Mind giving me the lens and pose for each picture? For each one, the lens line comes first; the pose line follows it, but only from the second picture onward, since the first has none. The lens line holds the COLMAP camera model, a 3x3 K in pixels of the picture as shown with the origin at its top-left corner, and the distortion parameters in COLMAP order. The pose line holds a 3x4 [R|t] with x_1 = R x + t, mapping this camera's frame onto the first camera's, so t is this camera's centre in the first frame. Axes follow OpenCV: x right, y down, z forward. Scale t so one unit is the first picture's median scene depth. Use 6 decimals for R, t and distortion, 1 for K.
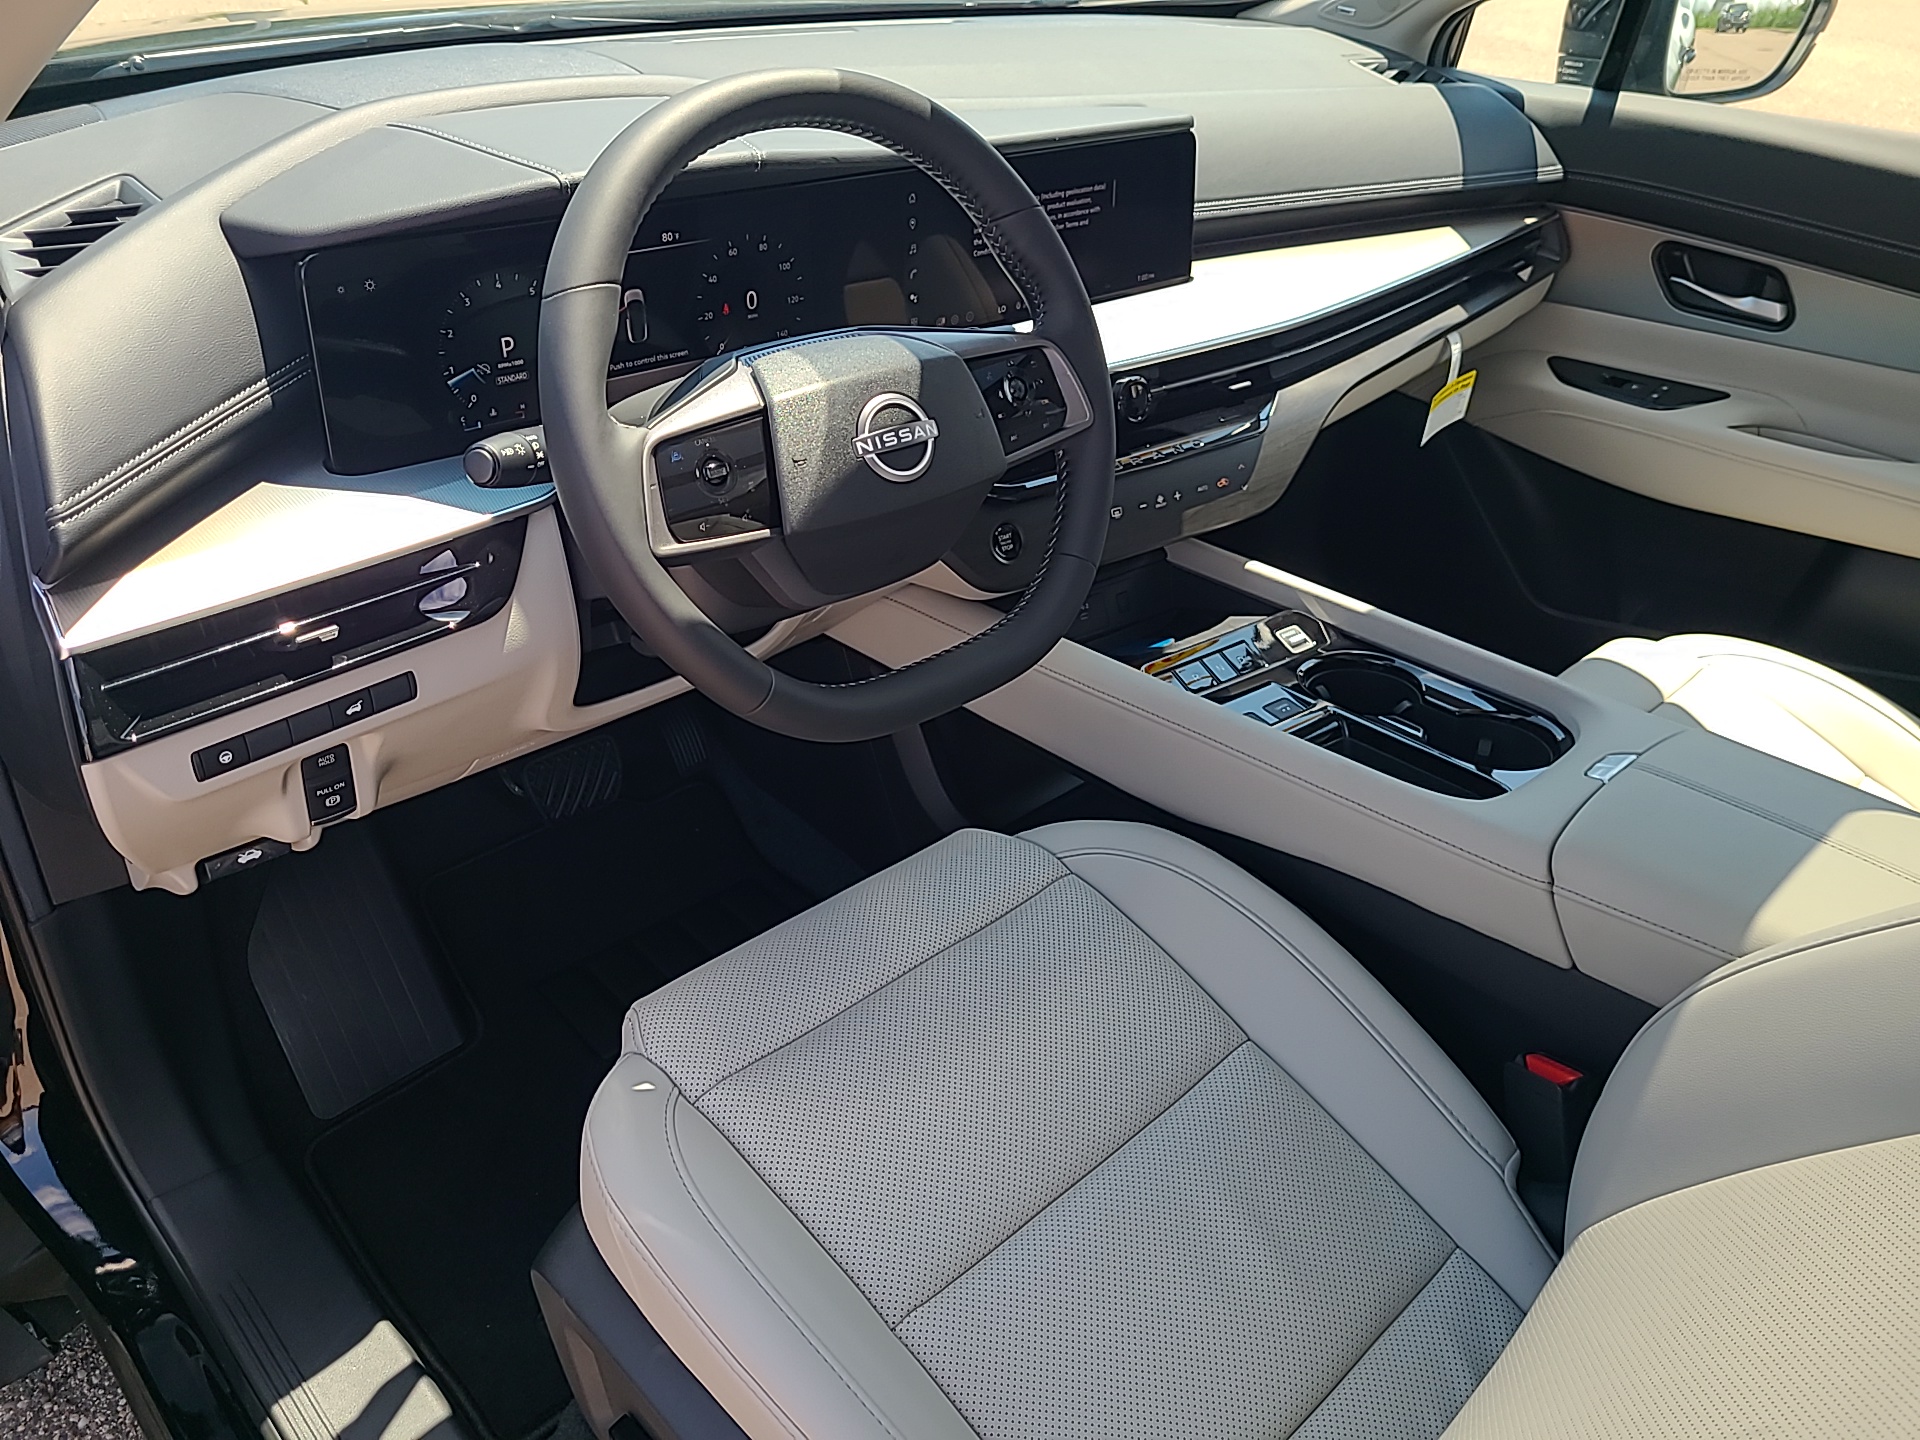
lens RADIAL K [[1418.5, 0, 967.6], [0, 1418.5, 693.2], [0, 0, 1]] dist [0.002123, -0.004397]
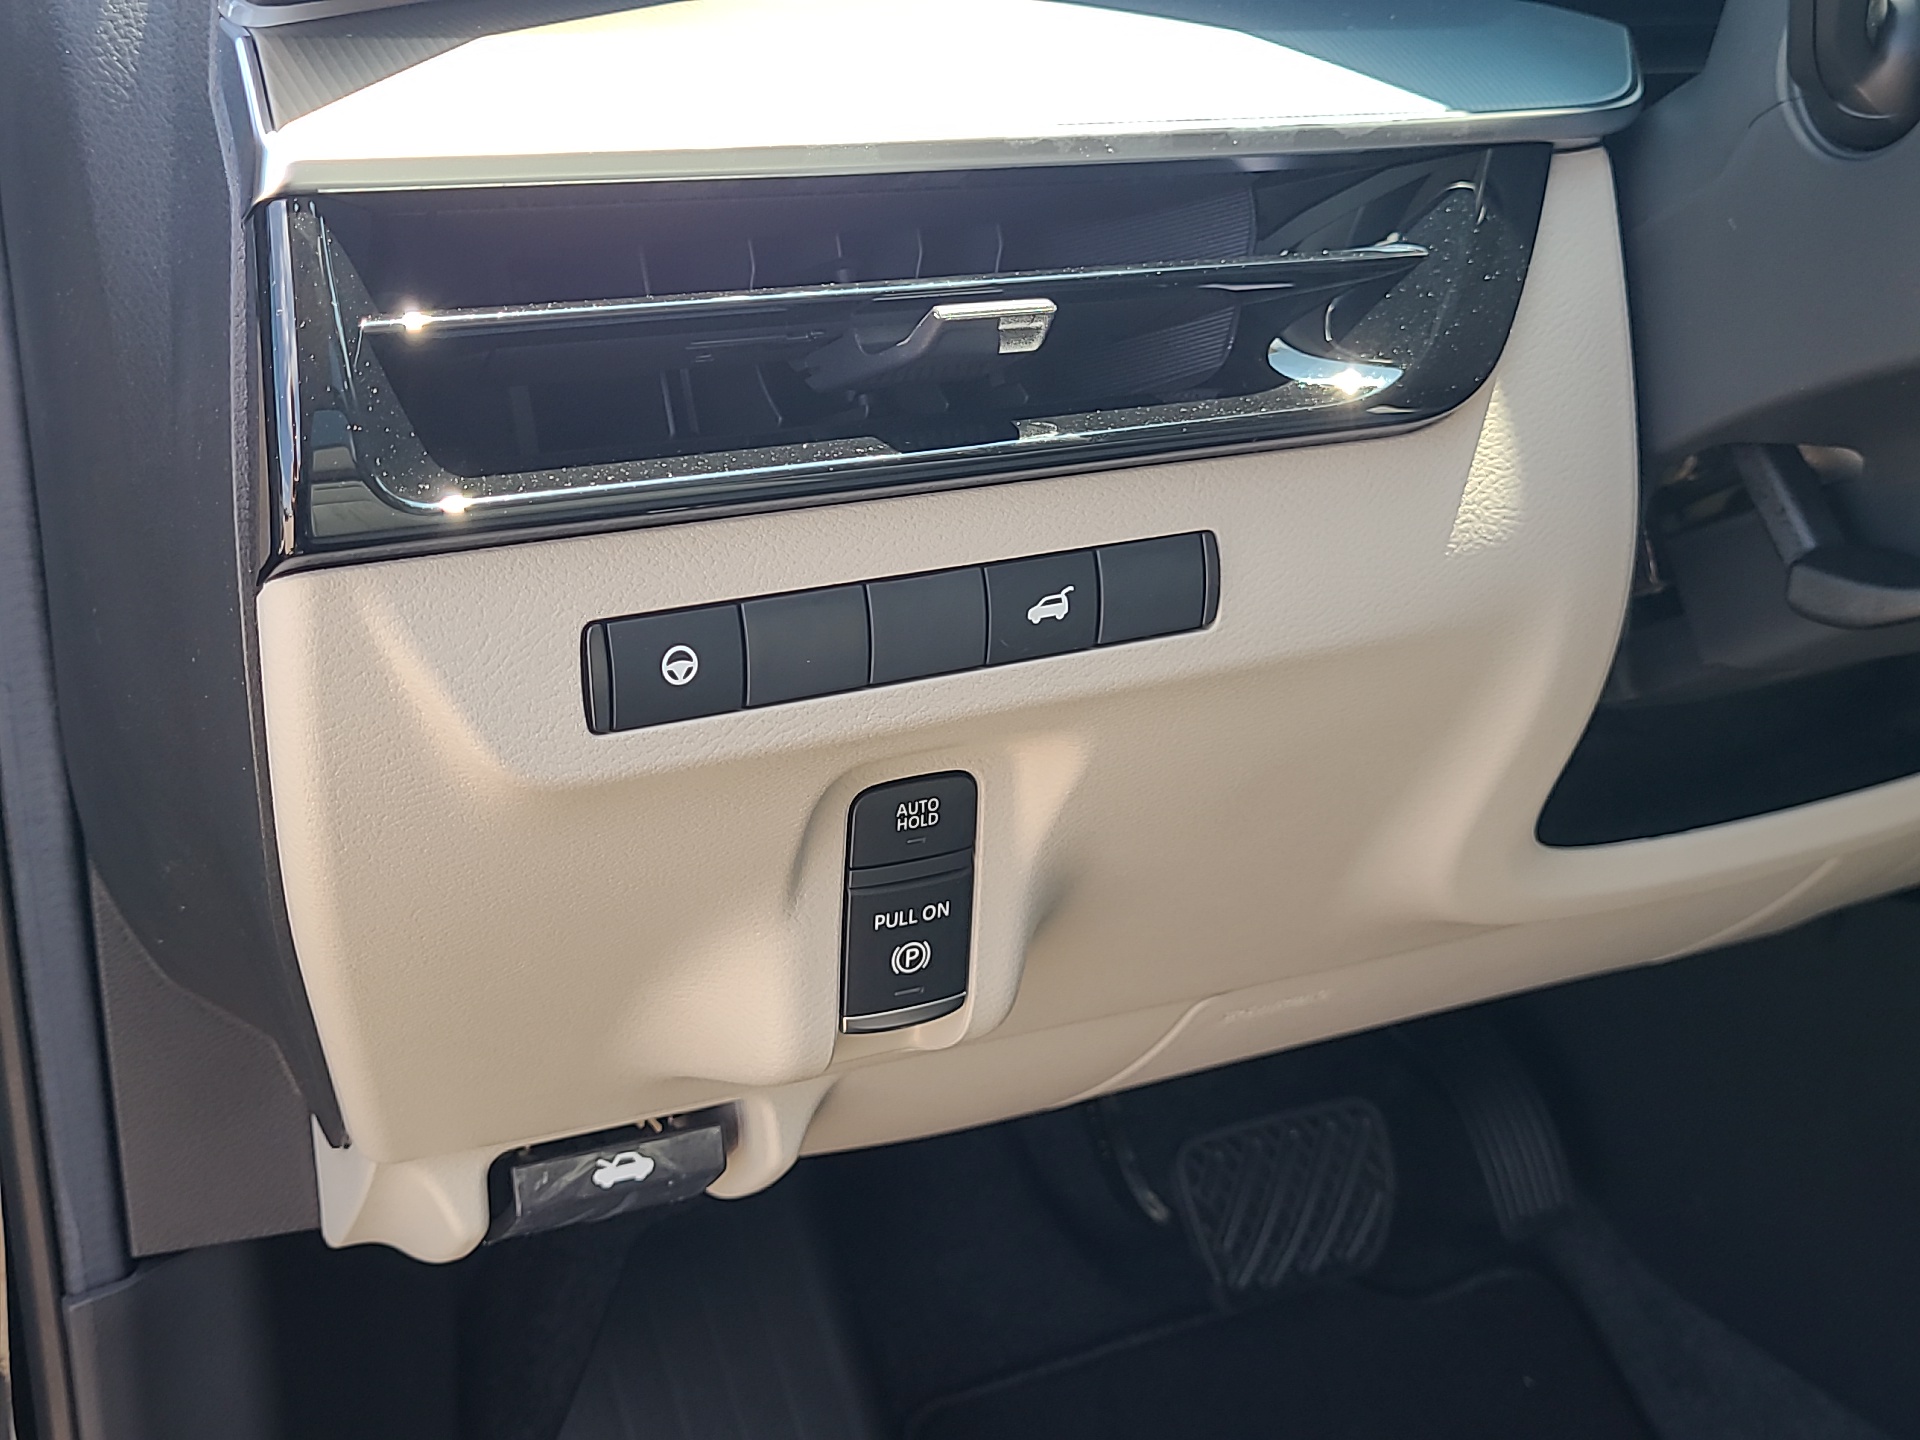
lens RADIAL K [[2364.6, 0, 960.0], [0, 2364.6, 720.0], [0, 0, 1]] dist [0.010416, 0.030525]
pose [[0.956468, 0.030211, -0.290269, -0.263798], [-0.097911, 0.970198, -0.221652, 0.134092], [0.274922, 0.240424, 0.930921, 0.454799]]
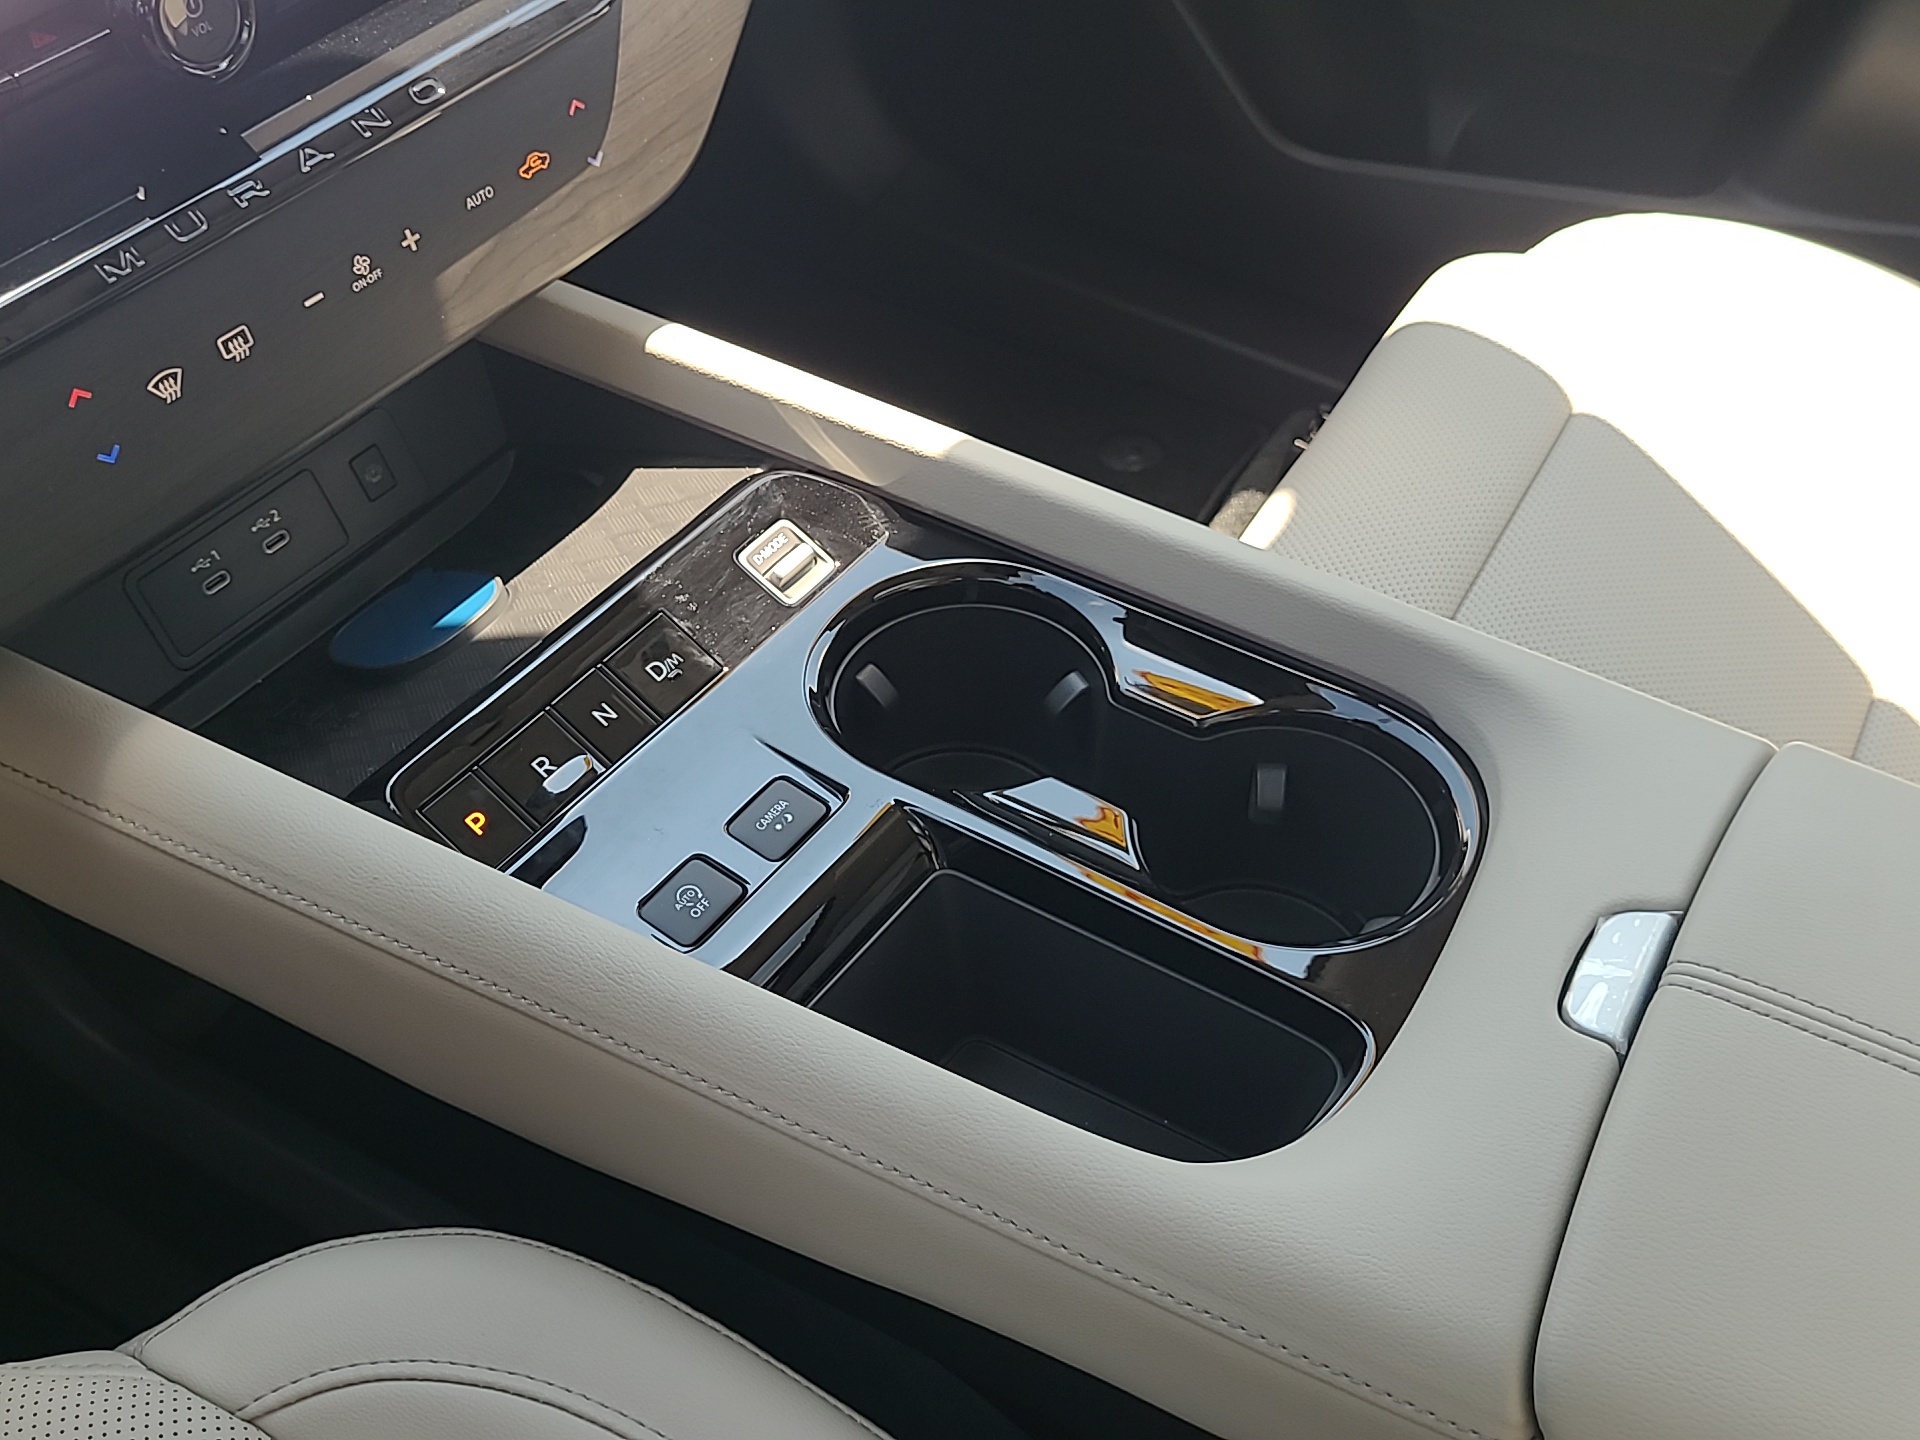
lens RADIAL K [[2107.9, 0, 960.0], [0, 2107.9, 720.0], [0, 0, 1]] dist [0.022957, 0.022993]
pose [[0.954238, -0.220847, 0.201635, 0.191936], [0.158655, 0.945411, 0.284652, -0.204145], [-0.253493, -0.239636, 0.937185, 0.546797]]
